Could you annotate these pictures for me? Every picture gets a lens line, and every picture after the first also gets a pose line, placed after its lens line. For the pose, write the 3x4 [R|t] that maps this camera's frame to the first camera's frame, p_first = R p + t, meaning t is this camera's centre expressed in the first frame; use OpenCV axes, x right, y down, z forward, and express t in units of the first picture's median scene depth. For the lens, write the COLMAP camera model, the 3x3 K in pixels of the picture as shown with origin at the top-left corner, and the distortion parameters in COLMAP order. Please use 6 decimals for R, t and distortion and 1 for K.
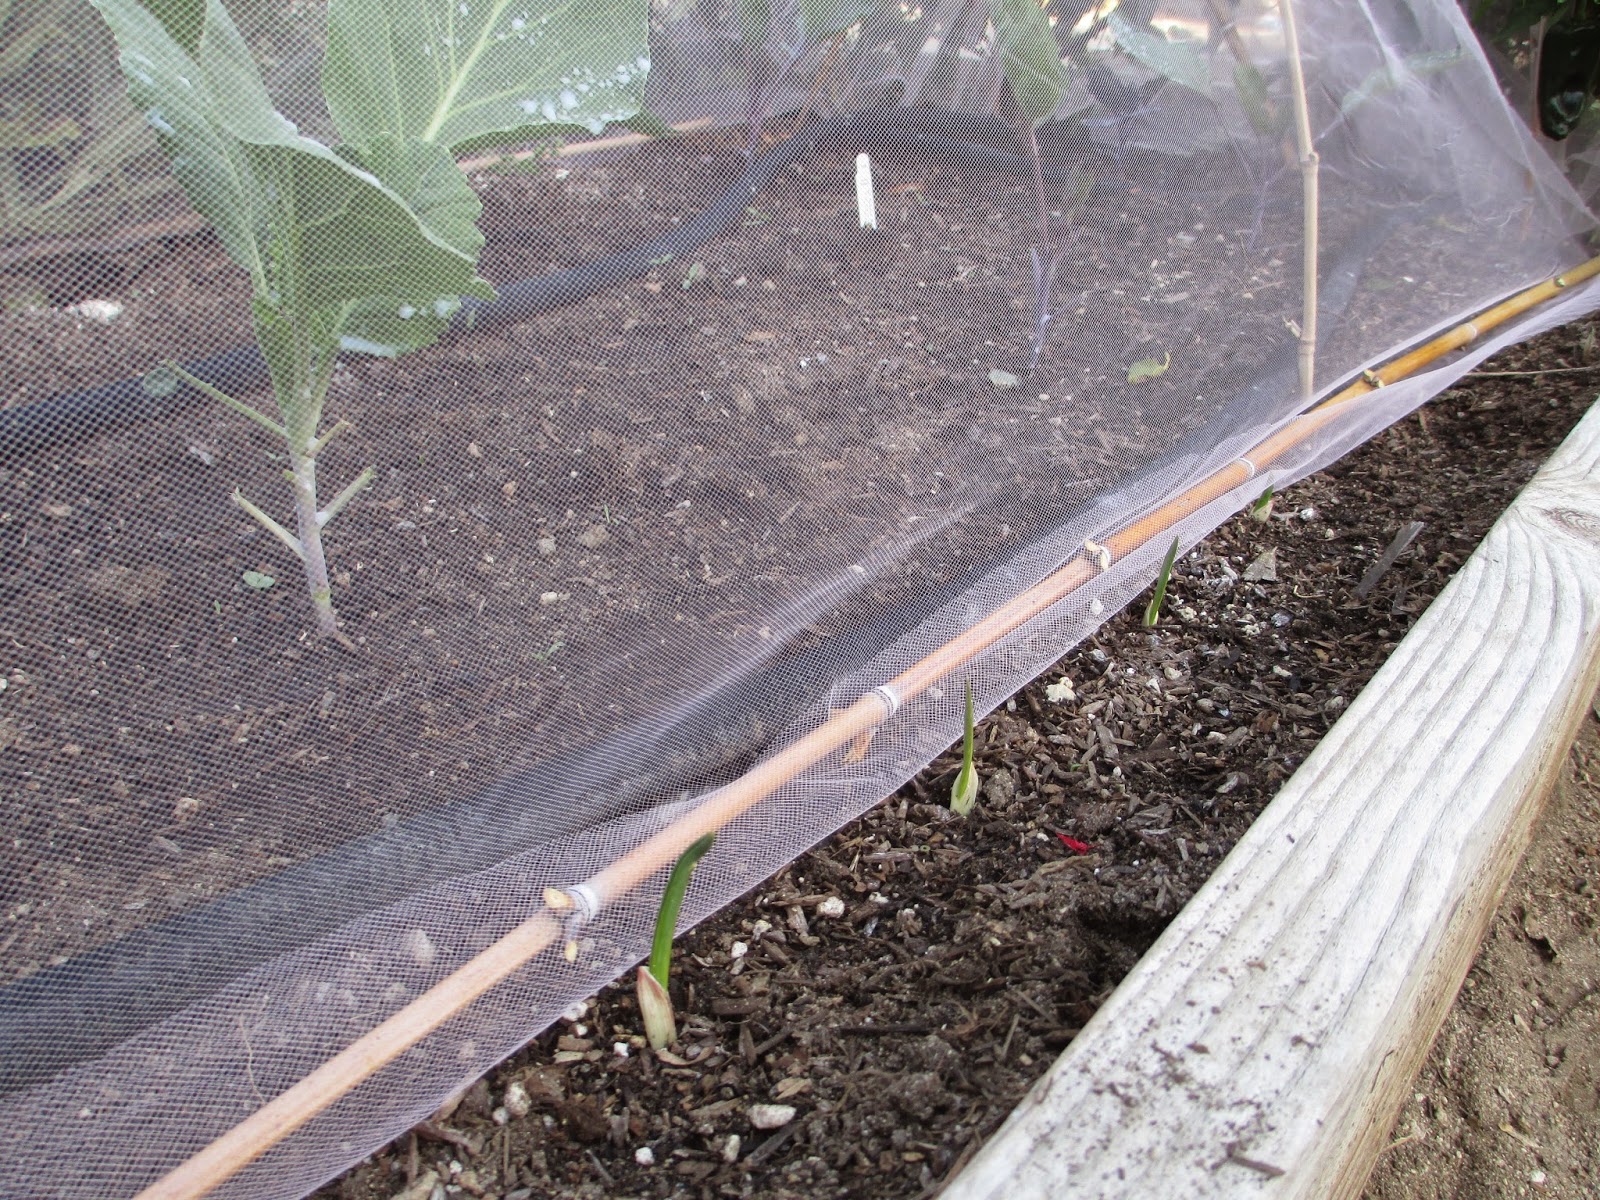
lens RADIAL K [[1303.4, 0, 800.0], [0, 1303.4, 600.0], [0, 0, 1]] dist [0.006056, 0.006460]
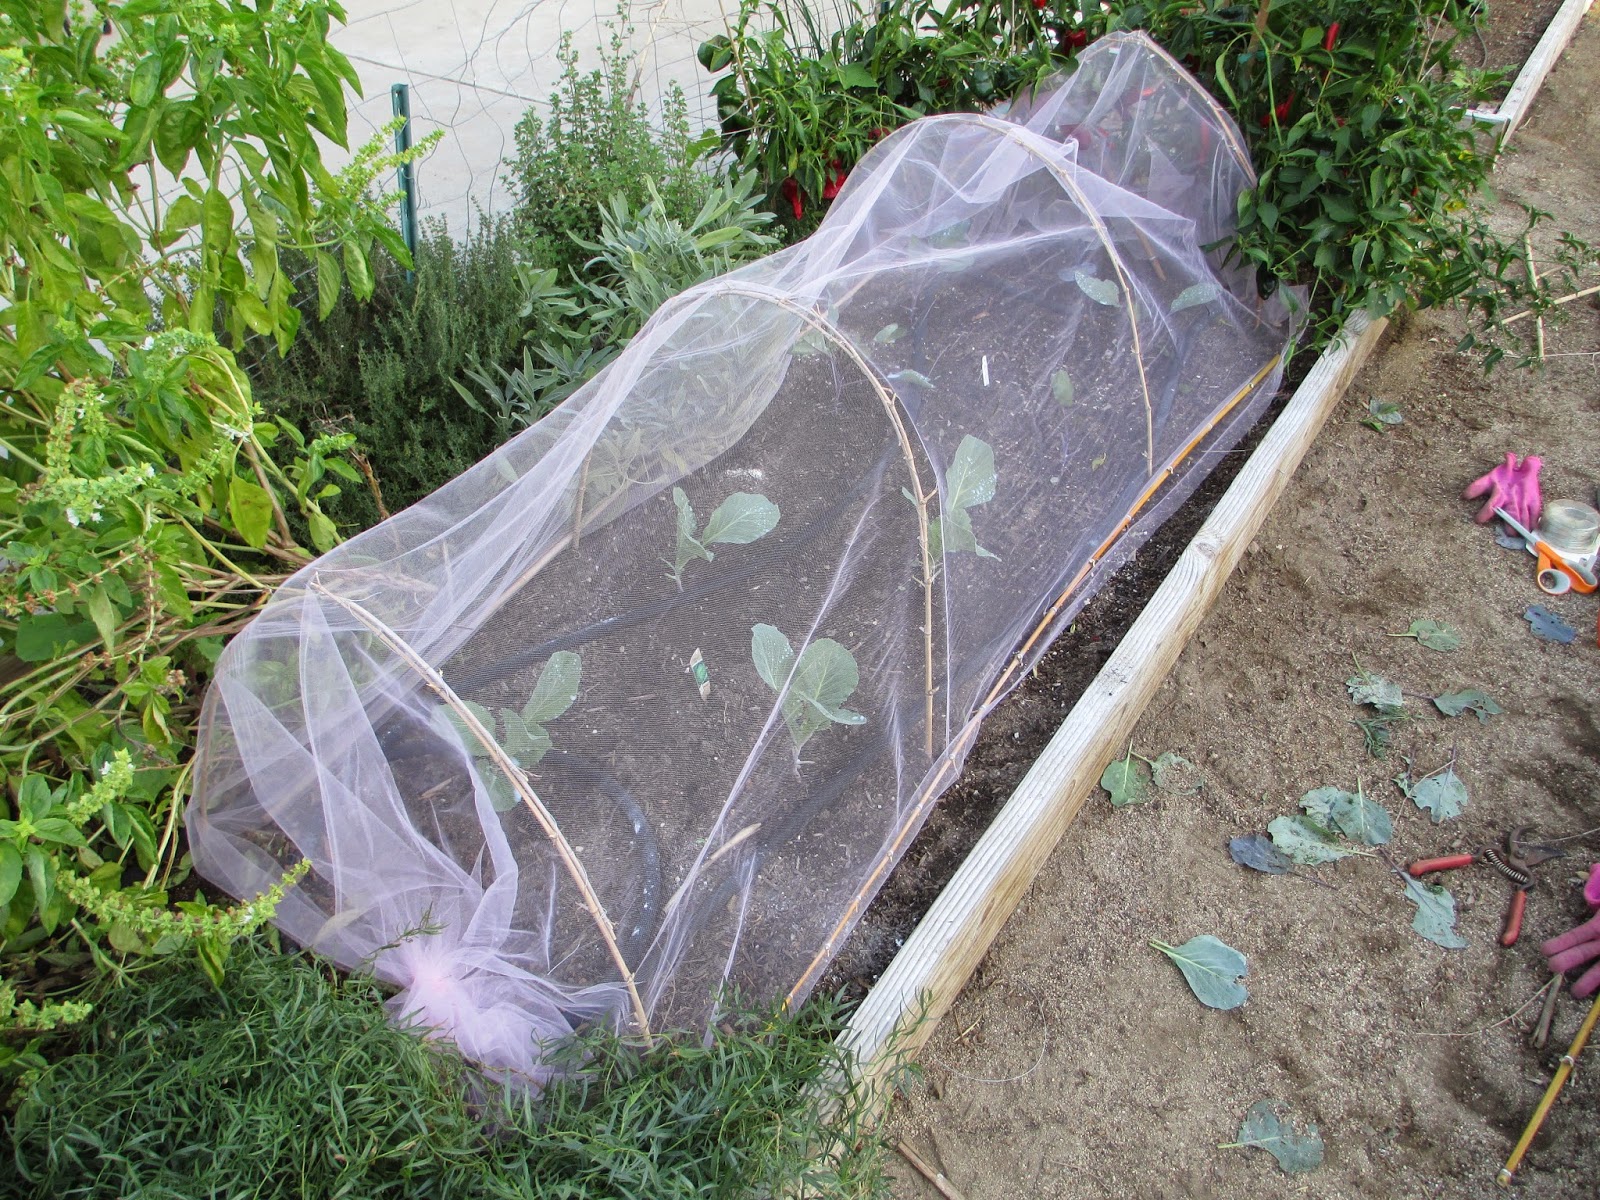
lens RADIAL K [[1303.4, 0, 800.0], [0, 1303.4, 600.0], [0, 0, 1]] dist [0.006056, 0.006460]
pose [[0.995372, -0.084559, 0.045661, -1.047545], [0.072522, 0.972704, 0.220424, -1.053711], [-0.063053, -0.216093, 0.974335, -3.514489]]
